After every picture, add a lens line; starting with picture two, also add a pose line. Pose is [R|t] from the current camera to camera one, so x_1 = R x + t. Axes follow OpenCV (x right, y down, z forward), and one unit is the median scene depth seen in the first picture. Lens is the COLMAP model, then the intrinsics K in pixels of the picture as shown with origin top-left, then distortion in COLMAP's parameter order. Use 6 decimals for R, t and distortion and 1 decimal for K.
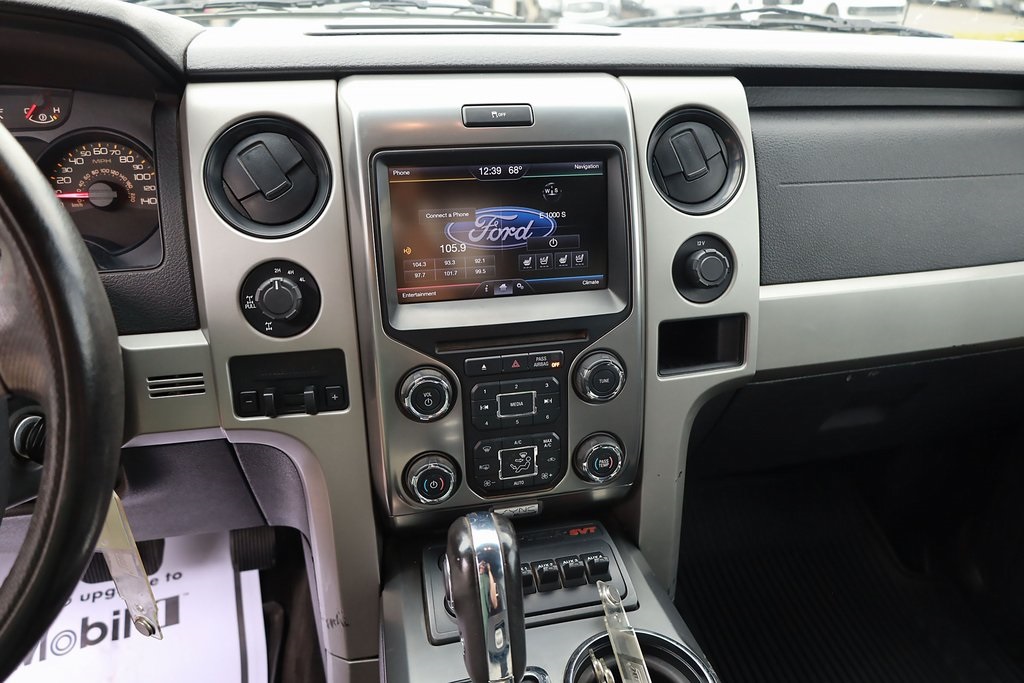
lens RADIAL K [[698.7, 0, 510.1], [0, 698.7, 343.6], [0, 0, 1]] dist [-0.008976, 0.000375]
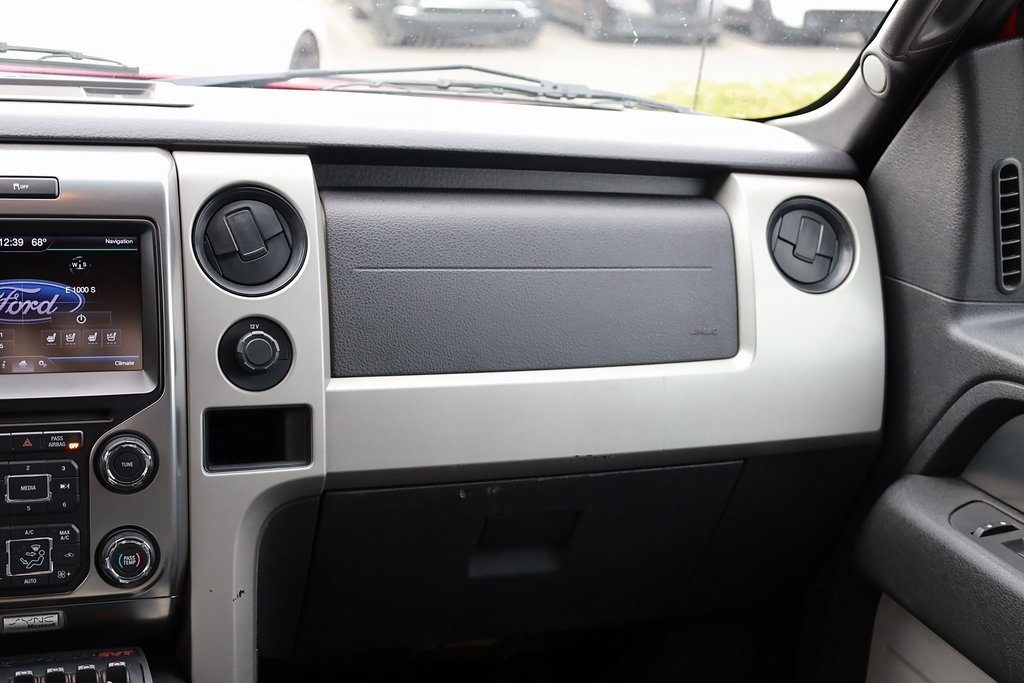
lens RADIAL K [[1531.6, 0, 508.6], [0, 1531.6, 353.5], [0, 0, 1]] dist [0.004173, 0.069752]
pose [[0.994165, 0.022108, 0.105581, 0.420761], [-0.000252, 0.979246, -0.202675, 0.321874], [-0.107870, 0.201466, 0.973538, -1.070662]]
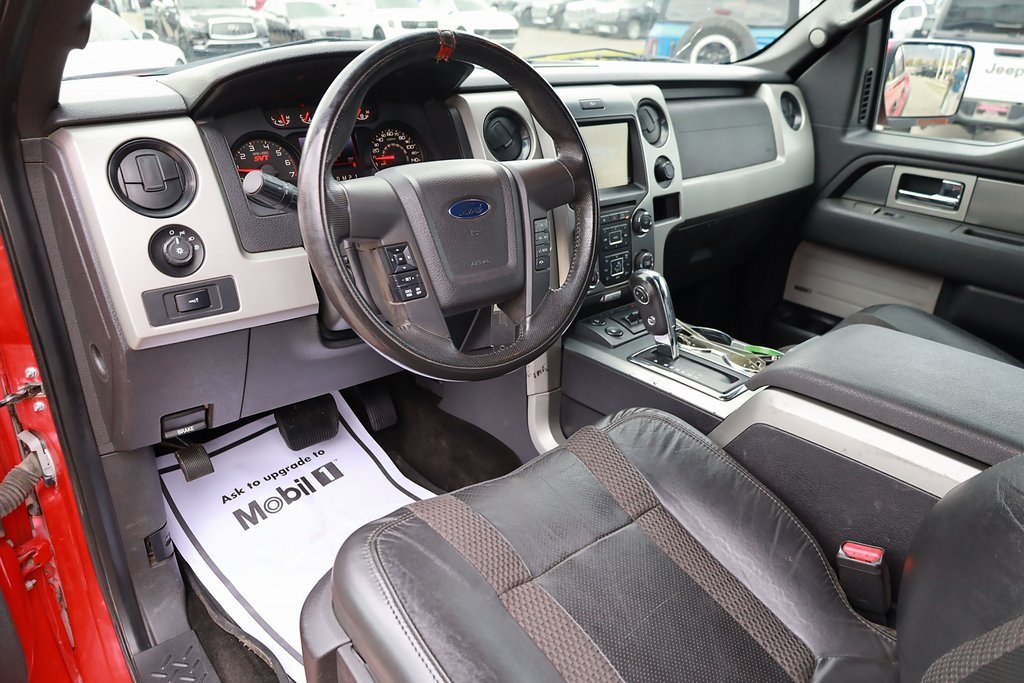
lens RADIAL K [[704.8, 0, 516.4], [0, 704.8, 342.9], [0, 0, 1]] dist [-0.004036, 0.001331]
pose [[0.884735, -0.183458, 0.428471, -1.244954], [0.195635, 0.980548, 0.015881, 0.309643], [-0.423050, 0.069774, 0.903416, -0.803636]]
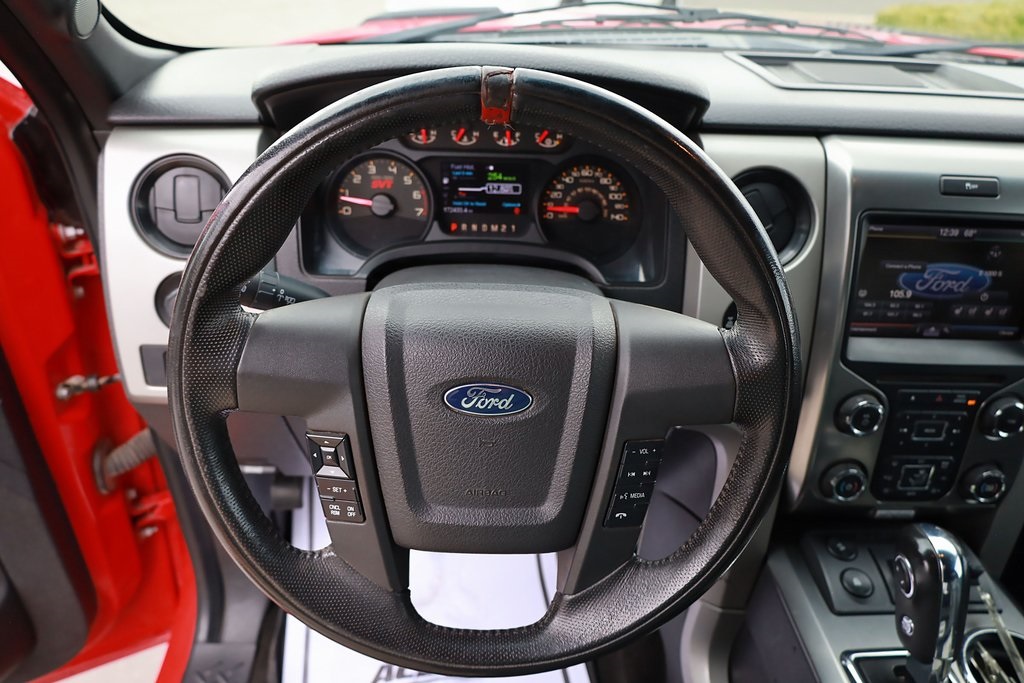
lens RADIAL K [[703.4, 0, 507.4], [0, 703.4, 346.5], [0, 0, 1]] dist [-0.023171, 0.000454]
pose [[0.982649, 0.125666, -0.136418, -0.547119], [-0.111812, 0.988179, 0.104884, -0.096956], [0.147986, -0.087811, 0.985083, -0.251150]]
